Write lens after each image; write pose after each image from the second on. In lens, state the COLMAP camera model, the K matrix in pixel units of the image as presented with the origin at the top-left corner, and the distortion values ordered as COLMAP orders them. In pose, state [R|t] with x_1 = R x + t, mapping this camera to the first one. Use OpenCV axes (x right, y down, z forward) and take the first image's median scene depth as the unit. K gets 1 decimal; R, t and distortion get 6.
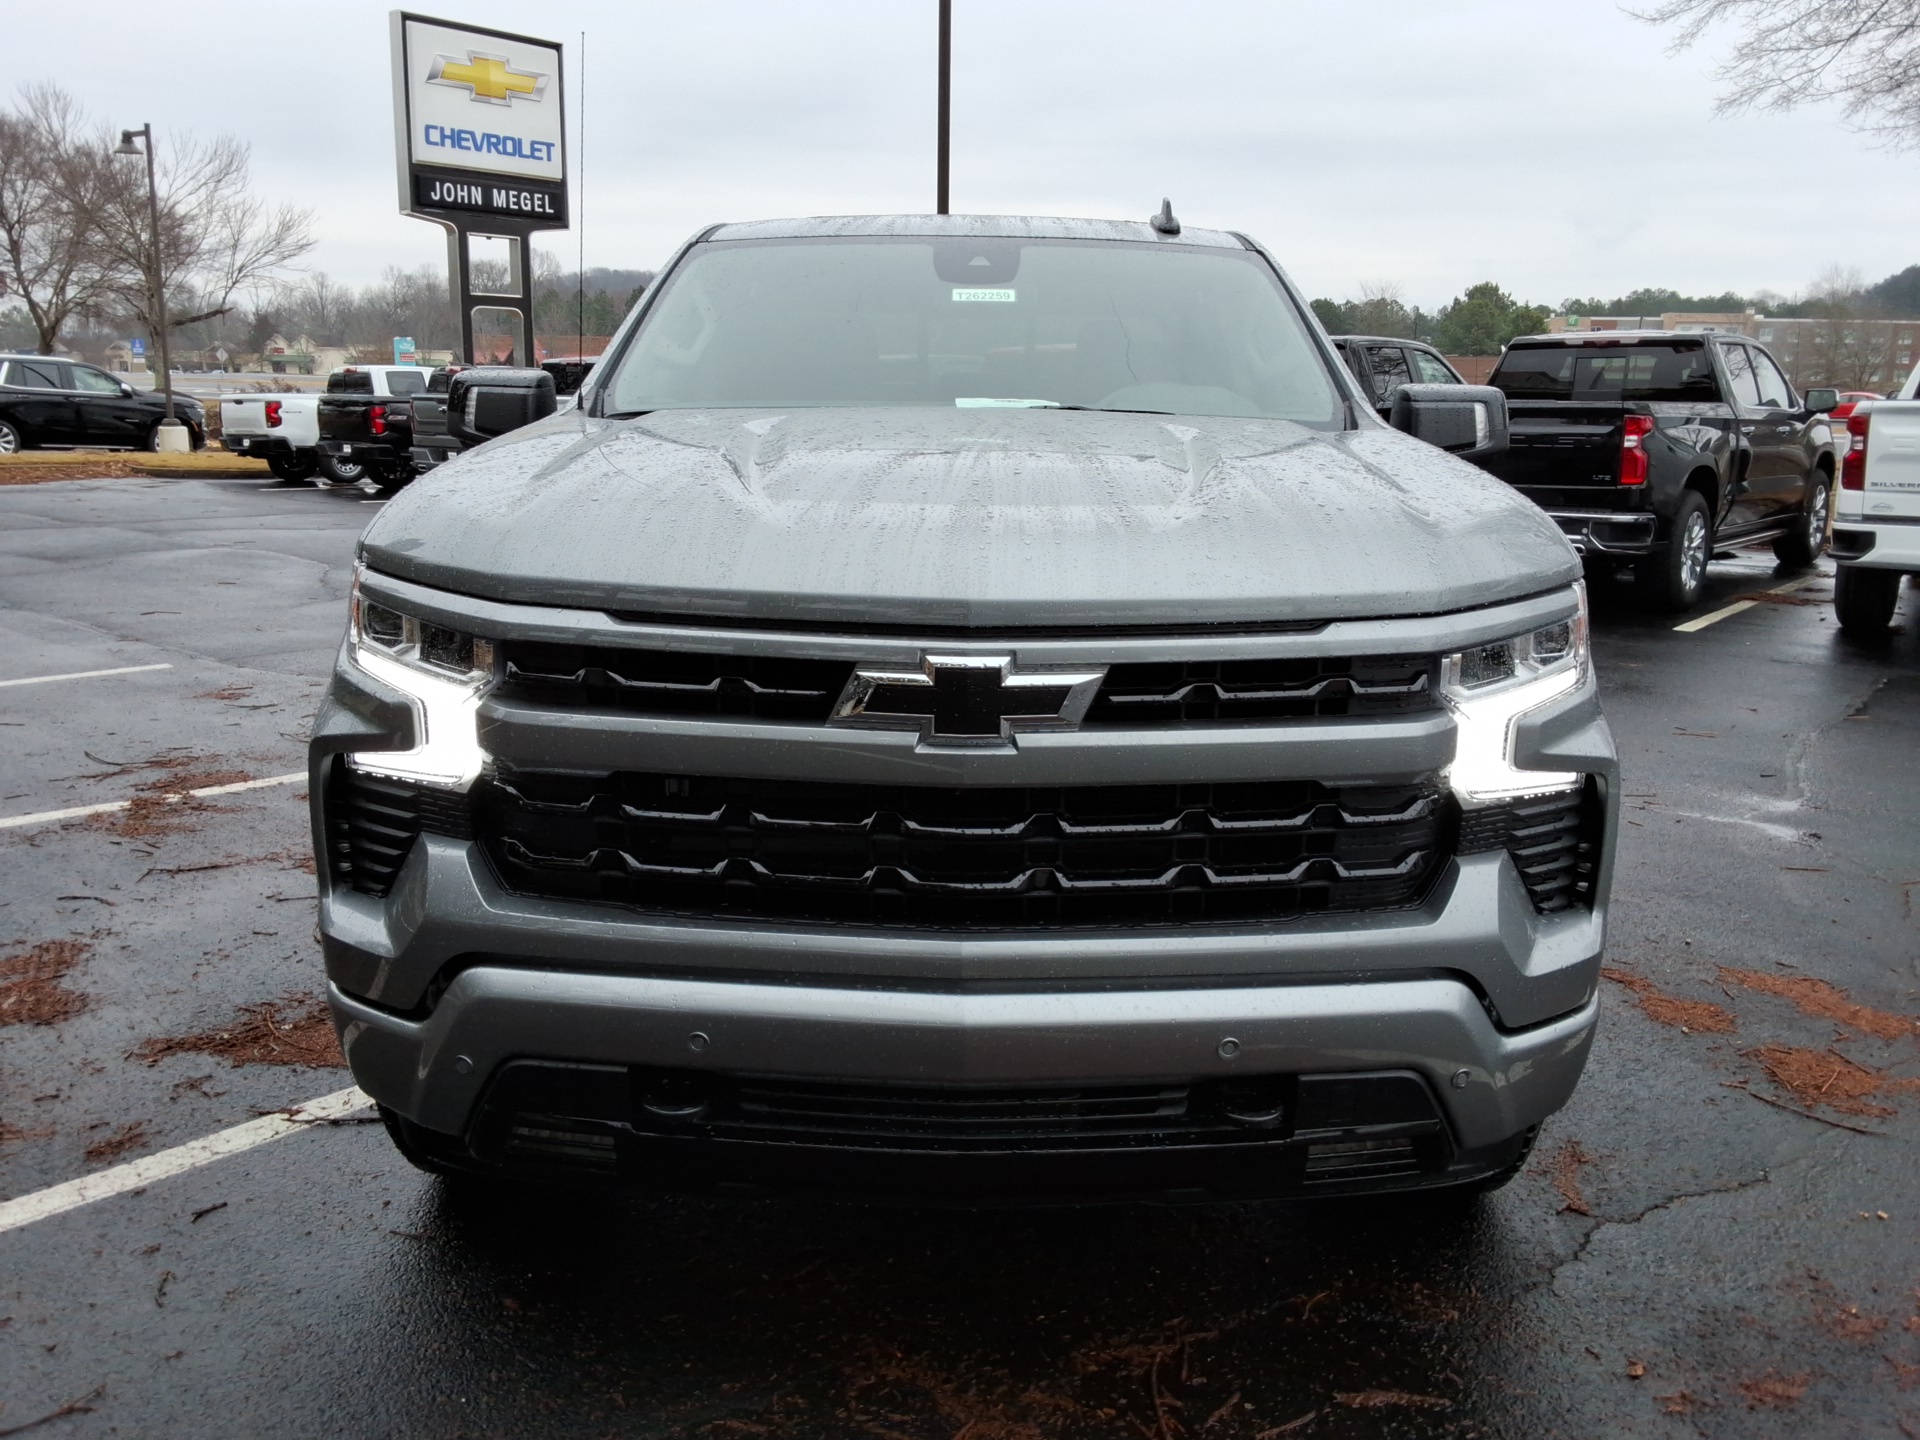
lens RADIAL K [[1528.4, 0, 962.6], [0, 1528.4, 711.4], [0, 0, 1]] dist [0.107592, -0.160279]
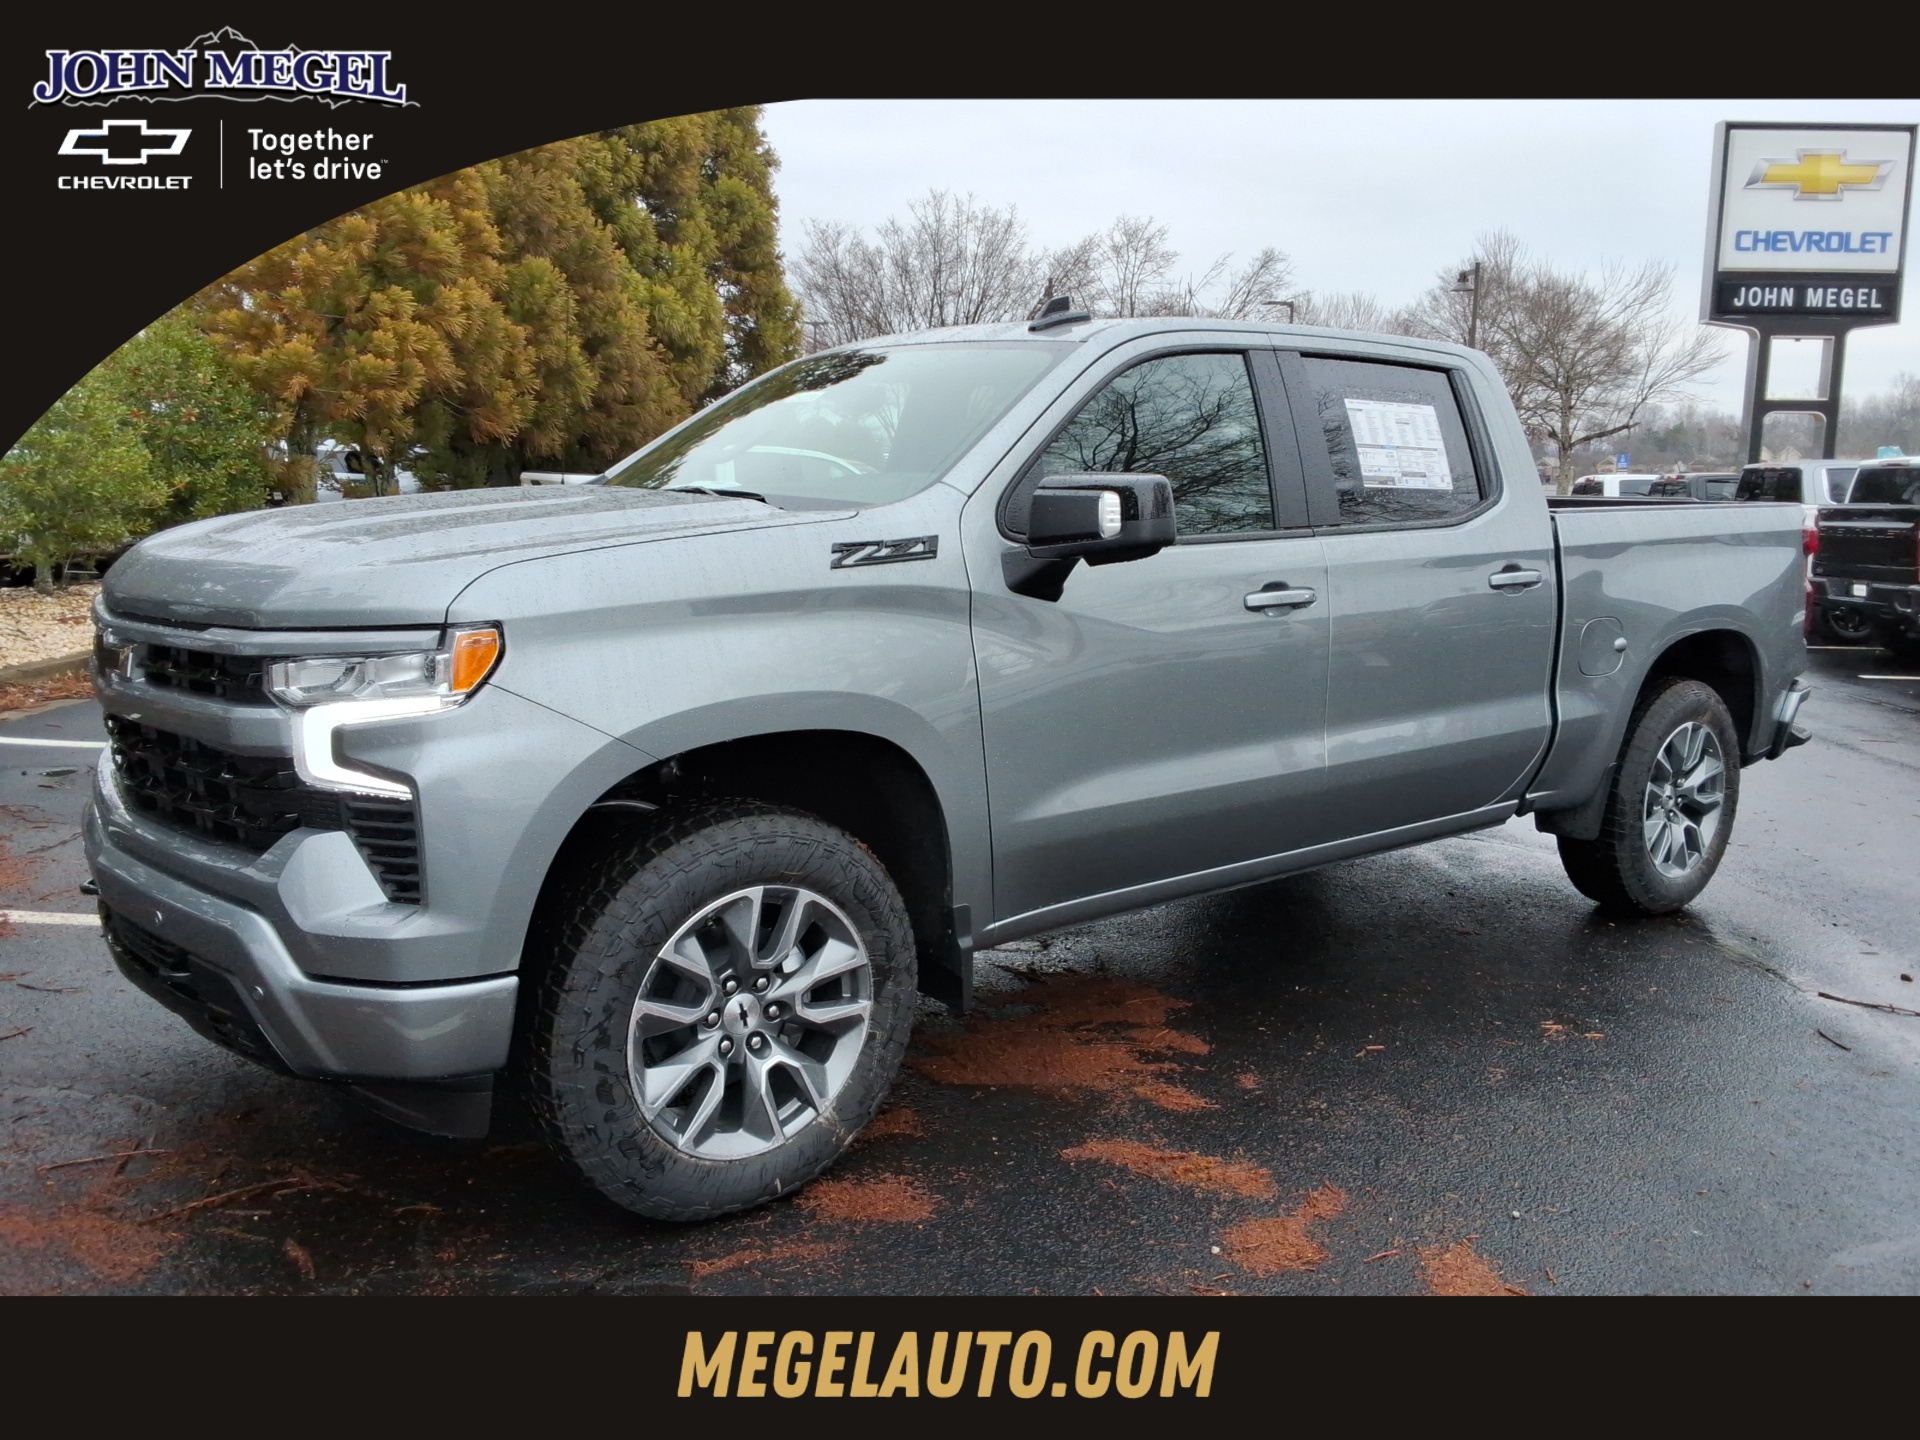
lens RADIAL K [[1528.4, 0, 966.7], [0, 1528.4, 712.4], [0, 0, 1]] dist [0.107592, -0.160279]
pose [[0.642345, 0.111332, -0.758286, 0.113611], [-0.164074, 0.986431, 0.005841, -0.006689], [0.748647, 0.120663, 0.651895, 0.039511]]
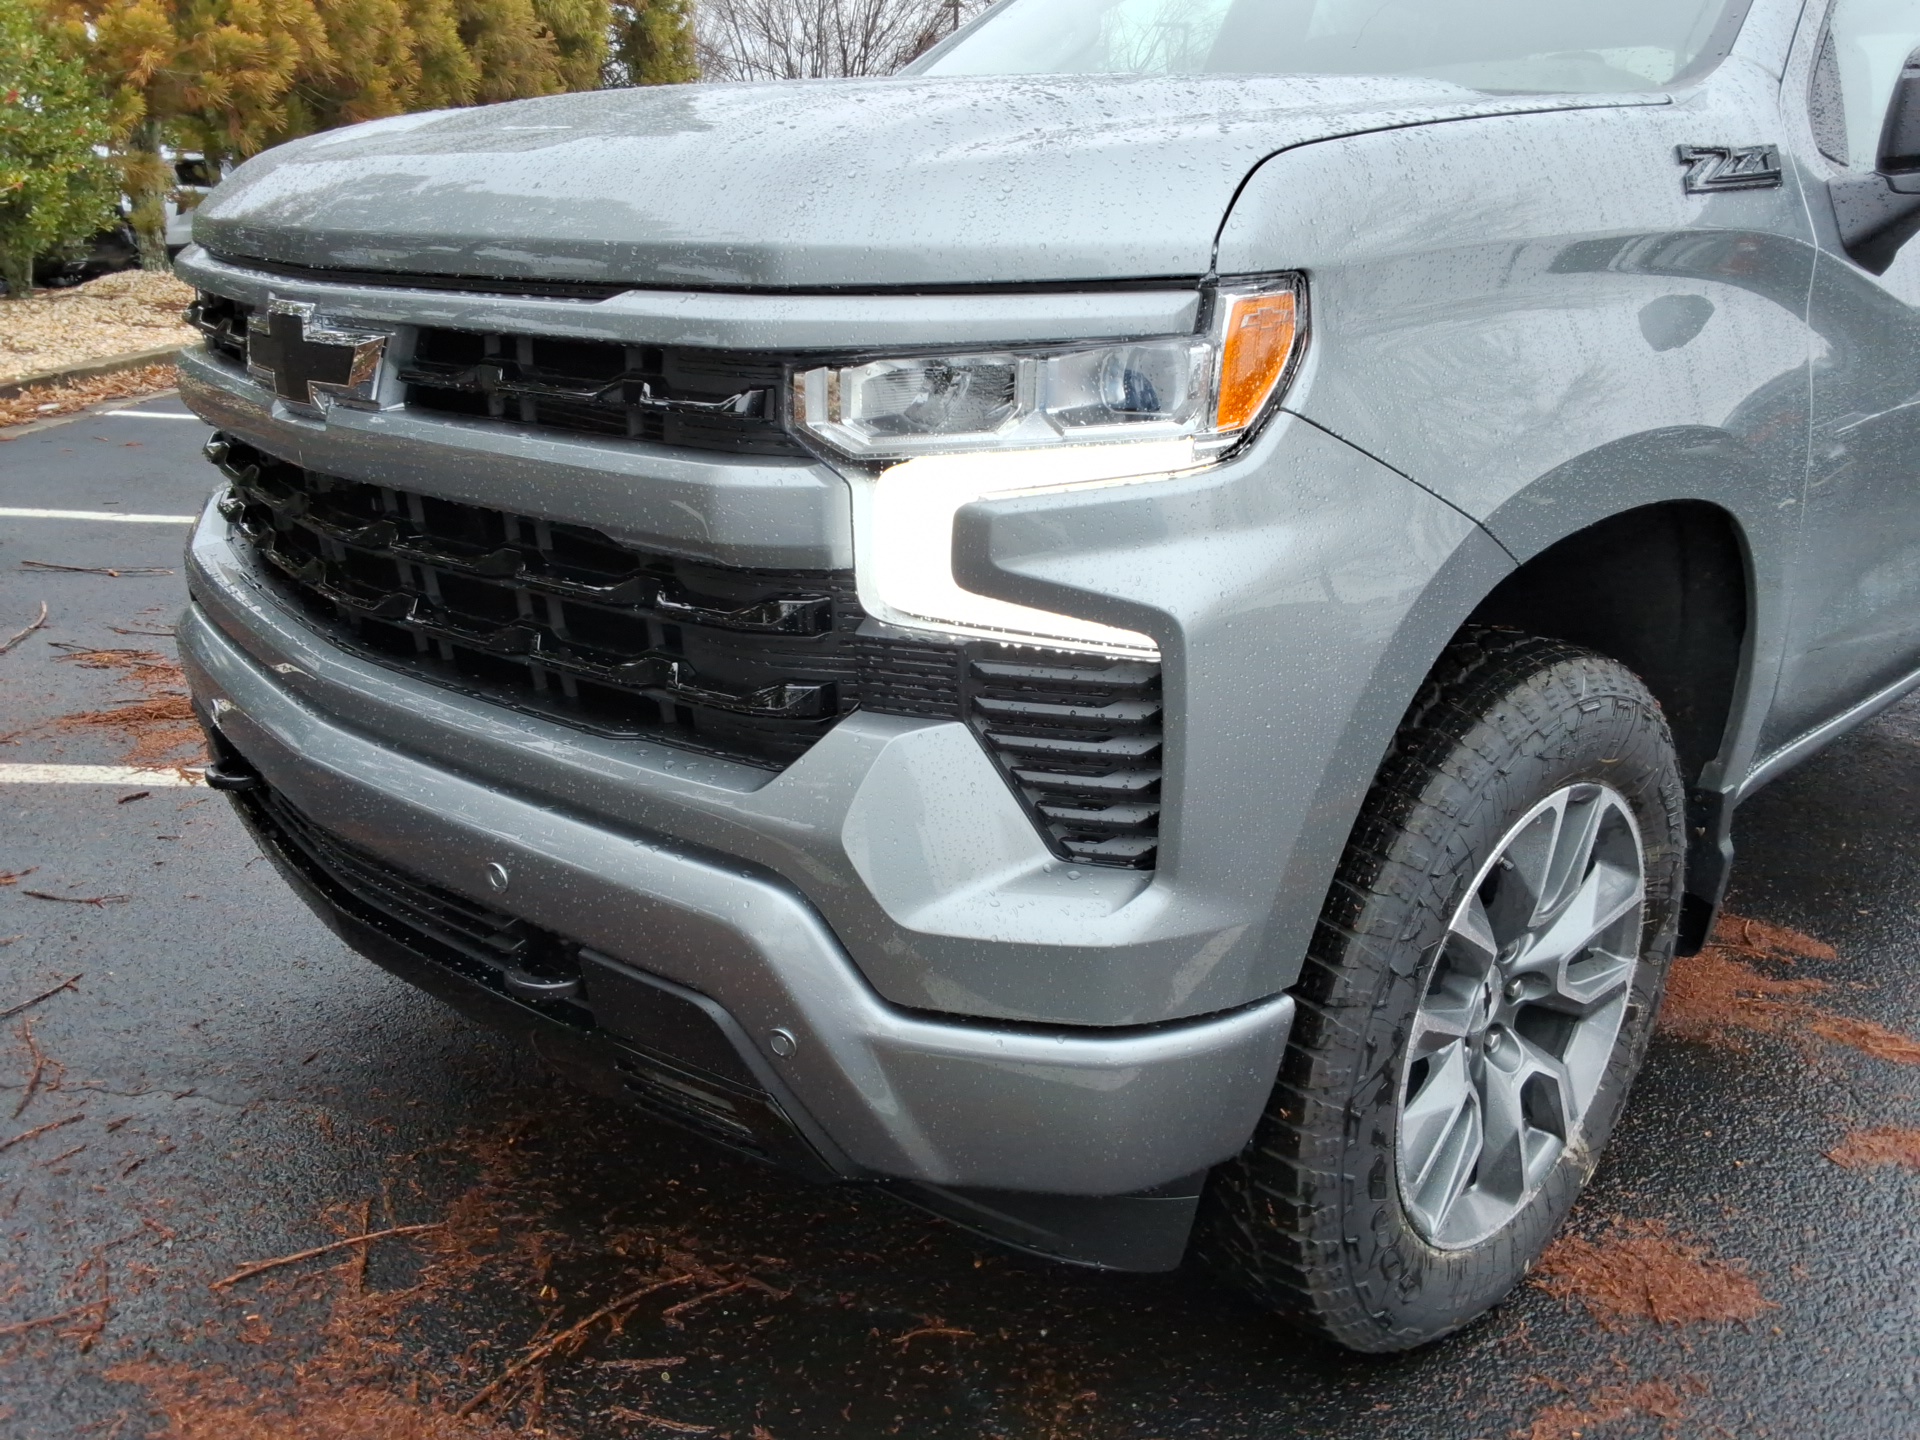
lens RADIAL K [[1528.4, 0, 966.3], [0, 1528.4, 708.5], [0, 0, 1]] dist [0.107592, -0.160279]
pose [[0.708294, 0.220023, -0.670753, 0.052929], [-0.163976, 0.975476, 0.146825, -0.000253], [0.686608, 0.005992, 0.727003, 0.040523]]
